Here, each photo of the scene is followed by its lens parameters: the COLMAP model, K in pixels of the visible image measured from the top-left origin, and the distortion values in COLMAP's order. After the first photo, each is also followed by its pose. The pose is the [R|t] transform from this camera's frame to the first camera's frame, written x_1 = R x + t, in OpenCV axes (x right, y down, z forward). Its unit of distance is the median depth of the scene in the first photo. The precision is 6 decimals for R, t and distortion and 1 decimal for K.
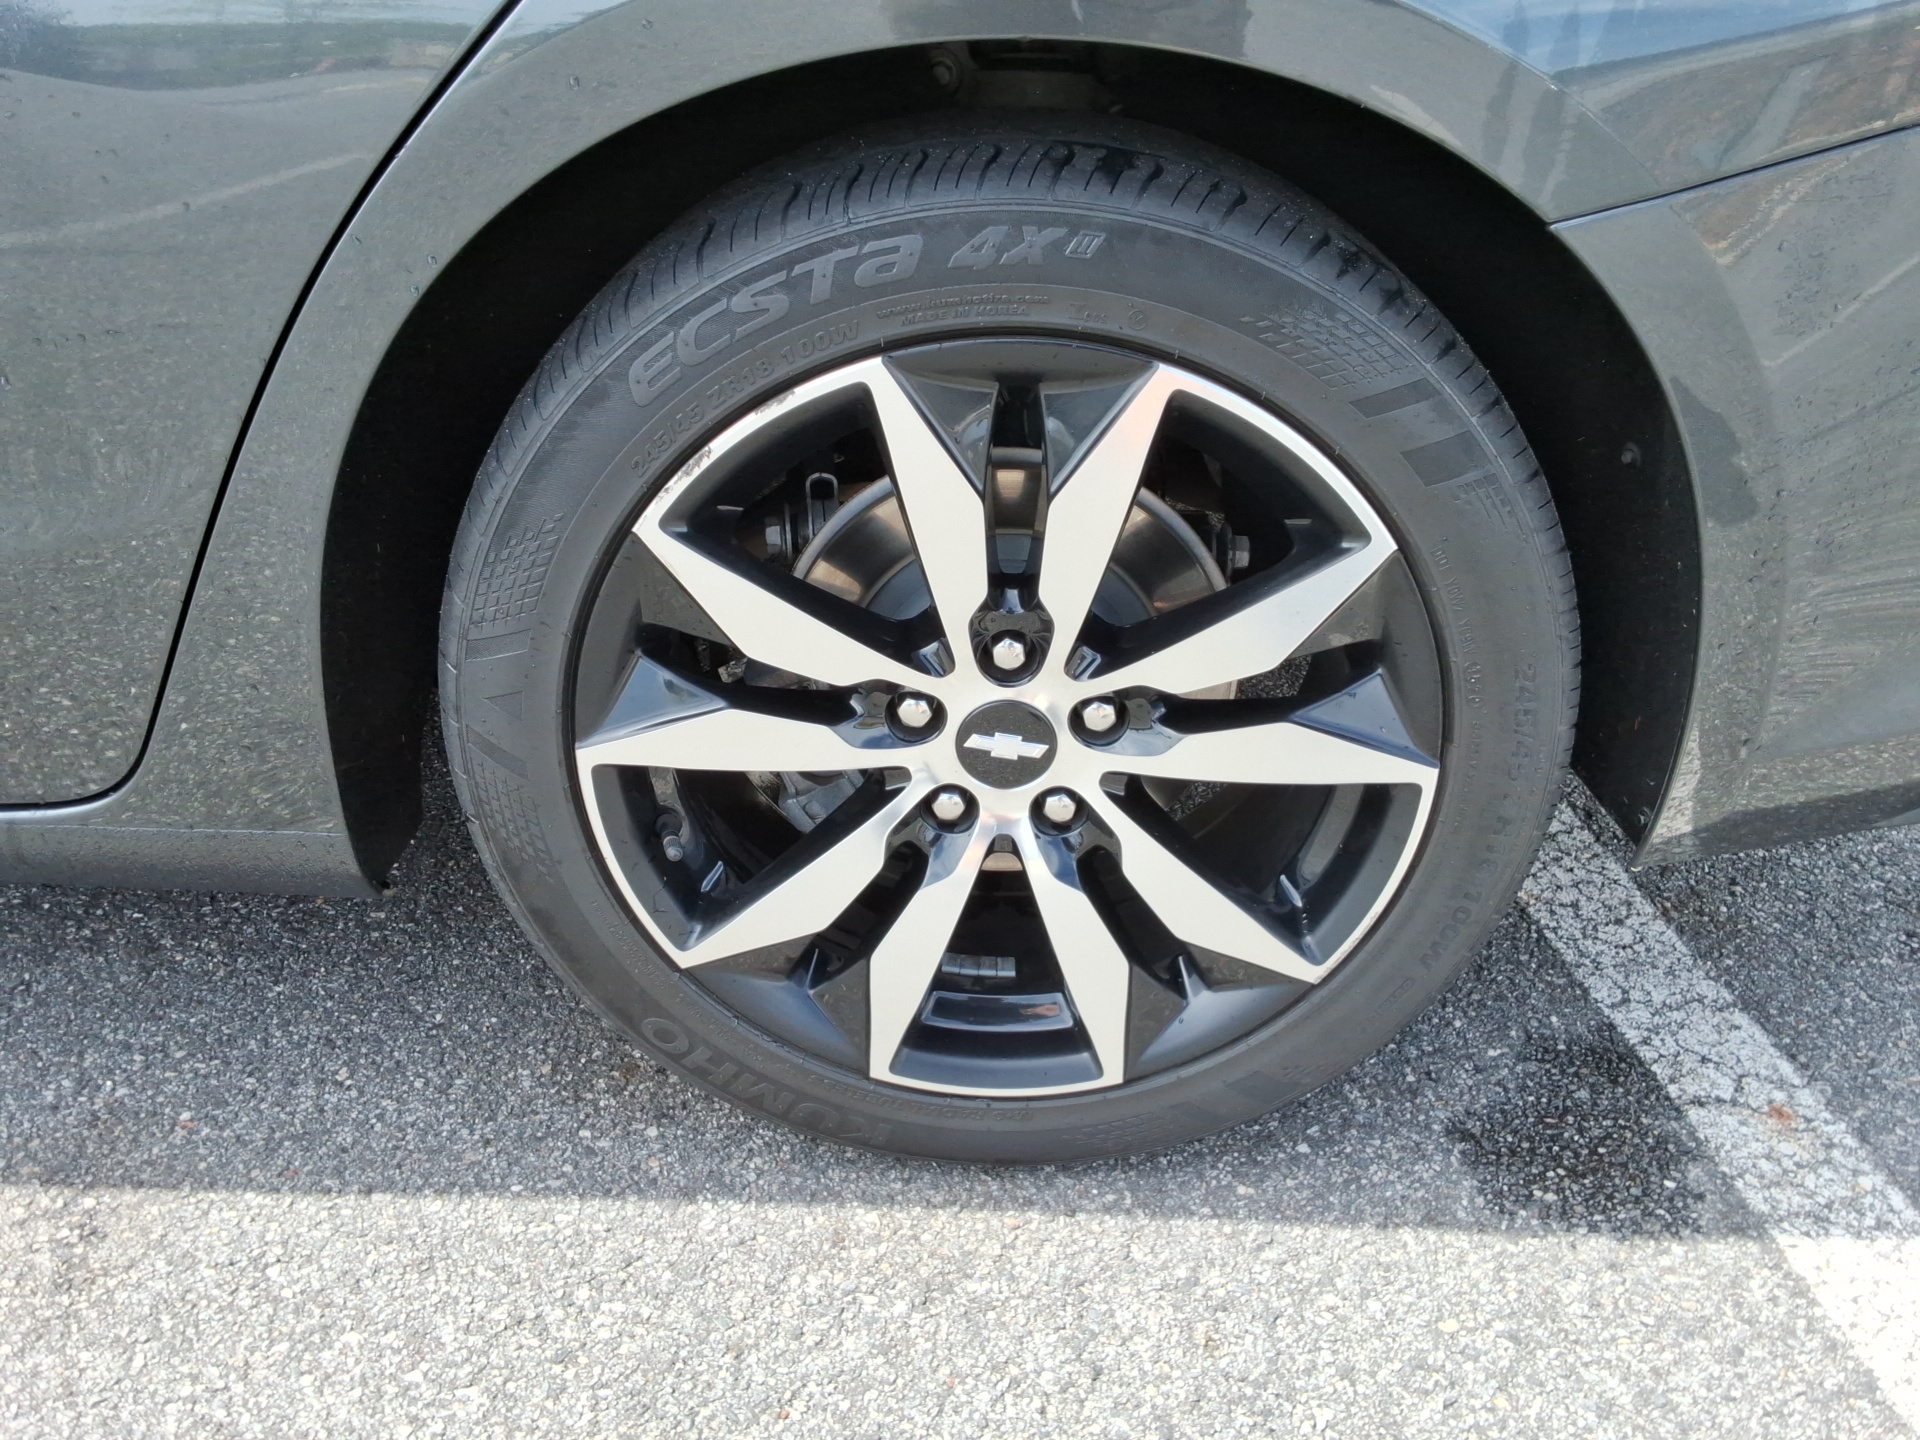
lens RADIAL K [[1565.9, 0, 960.0], [0, 1565.9, 720.0], [0, 0, 1]] dist [0.137467, -0.244911]
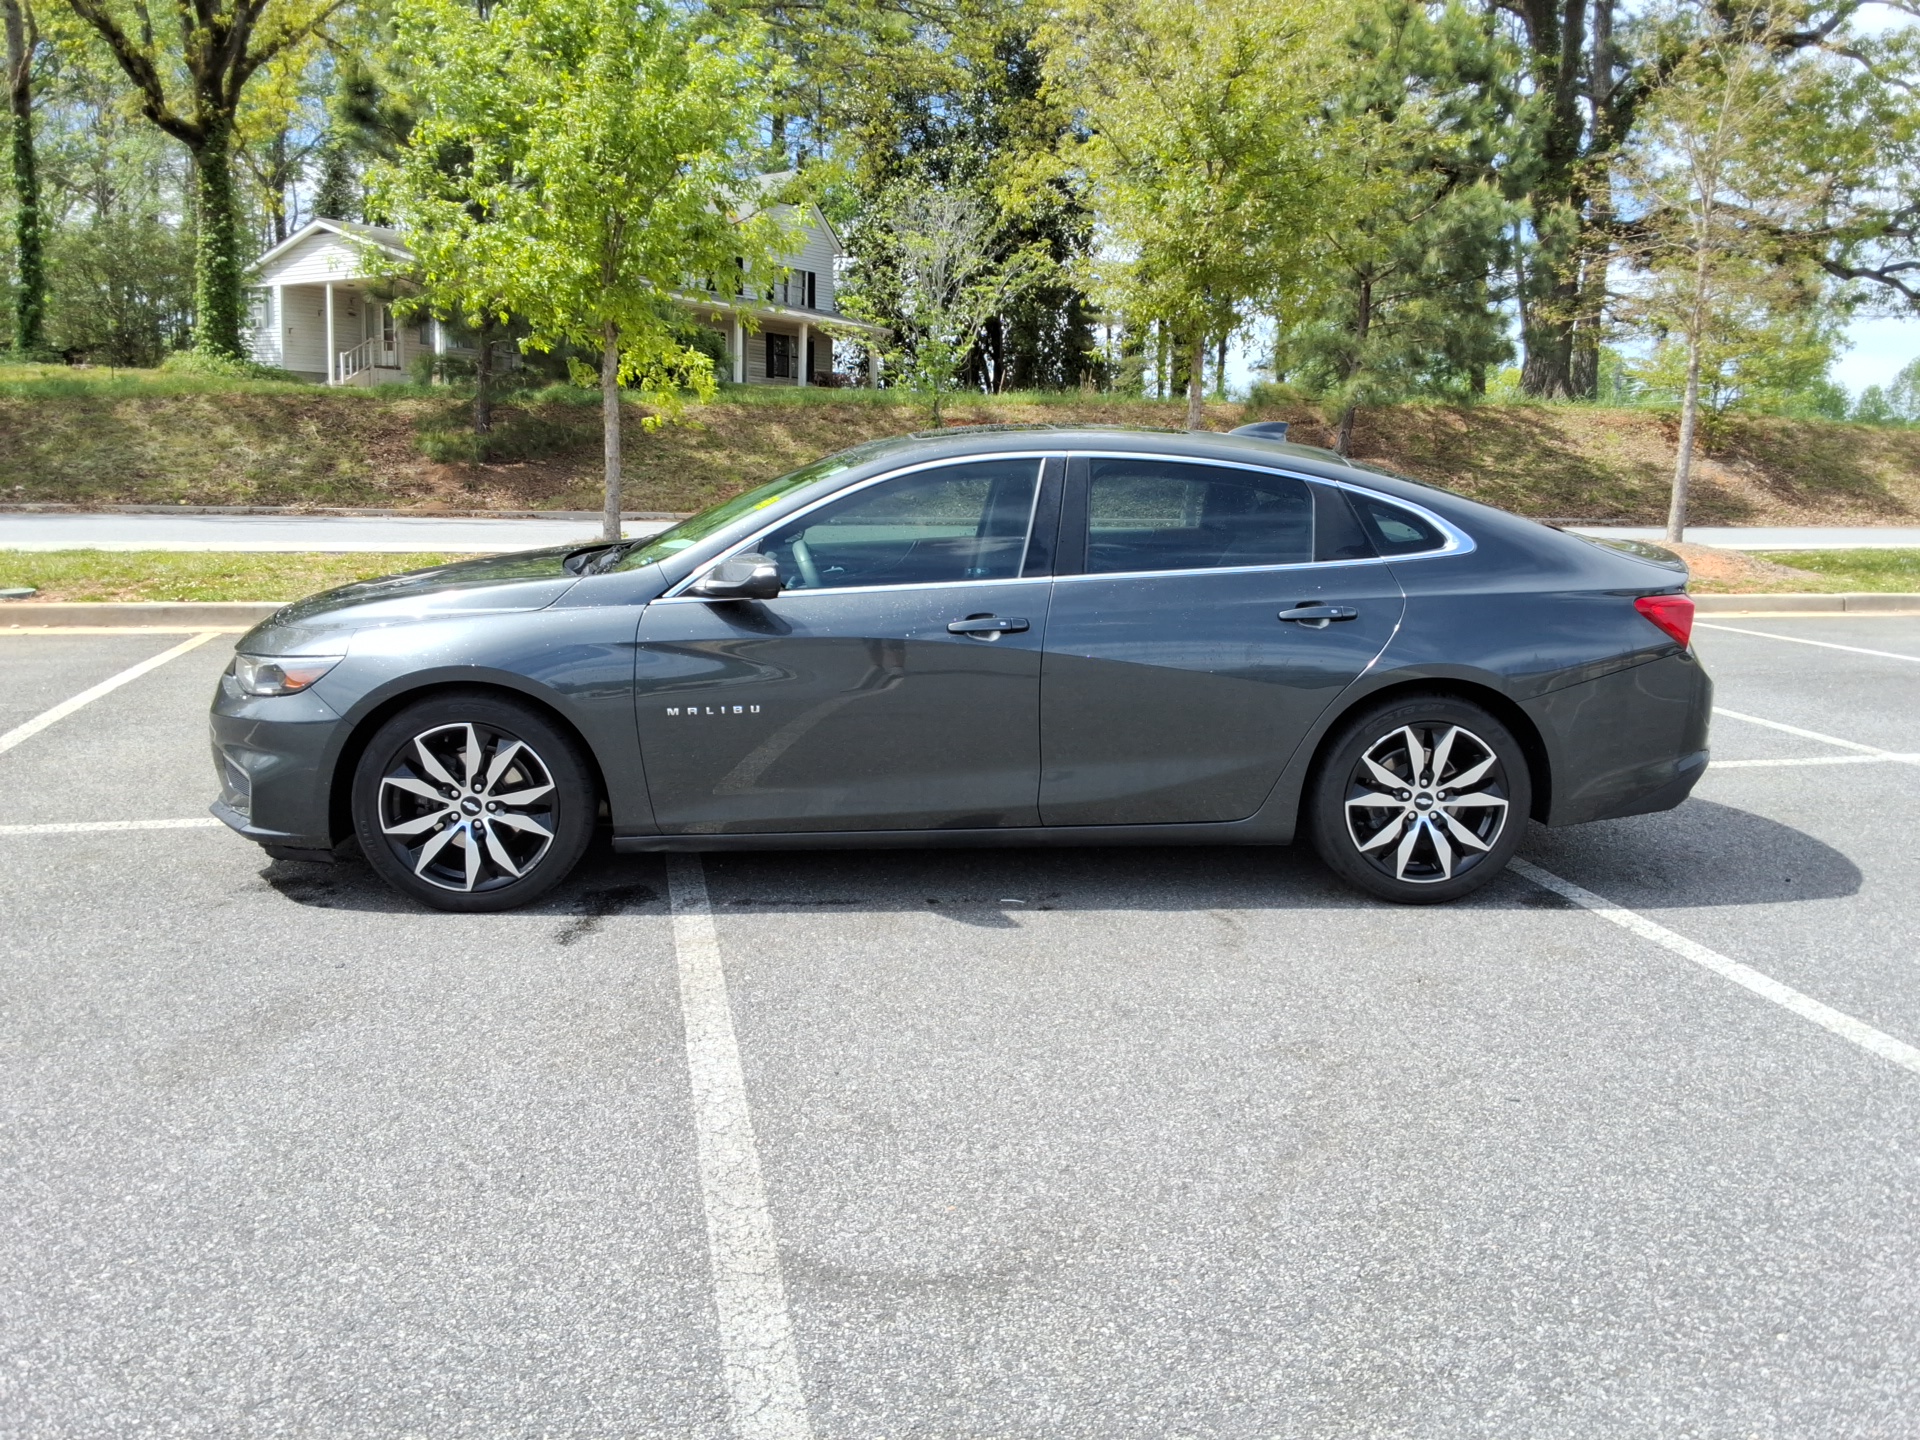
lens RADIAL K [[1610.5, 0, 961.4], [0, 1610.5, 698.2], [0, 0, 1]] dist [0.164679, -0.282809]
pose [[0.993147, -0.020078, 0.115139, -2.094089], [0.057878, 0.940345, -0.335262, 1.406767], [-0.101539, 0.339628, 0.935063, -3.968216]]
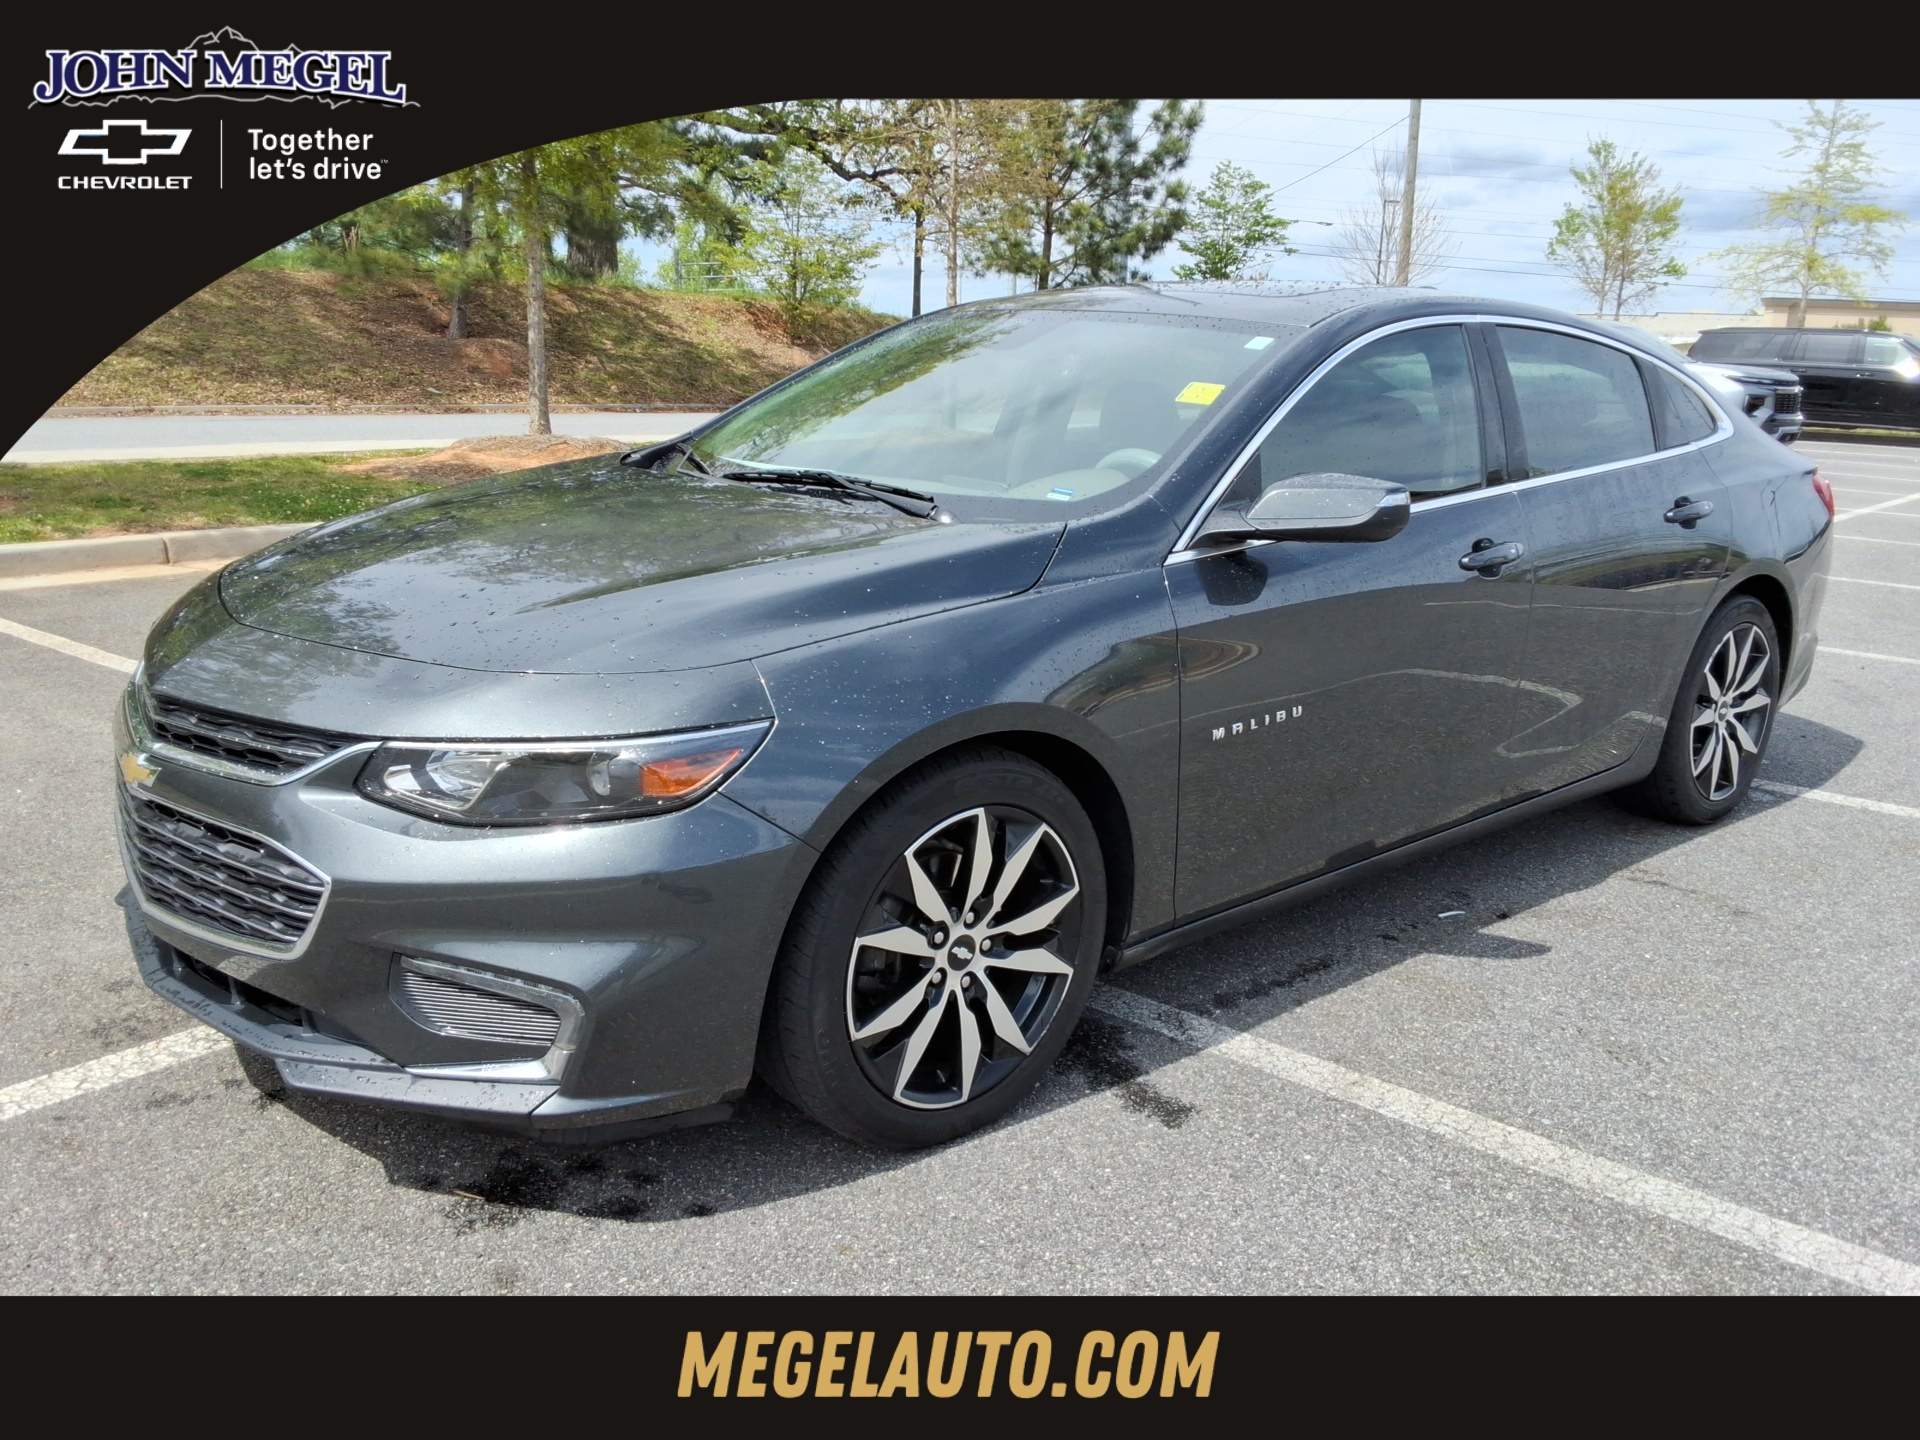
lens RADIAL K [[1565.9, 0, 960.0], [0, 1565.9, 720.0], [0, 0, 1]] dist [0.137467, -0.244911]
pose [[0.692171, -0.164390, 0.702763, -4.932304], [0.337134, 0.934598, -0.113432, -0.161714], [-0.638154, 0.315440, 0.702323, -0.949160]]
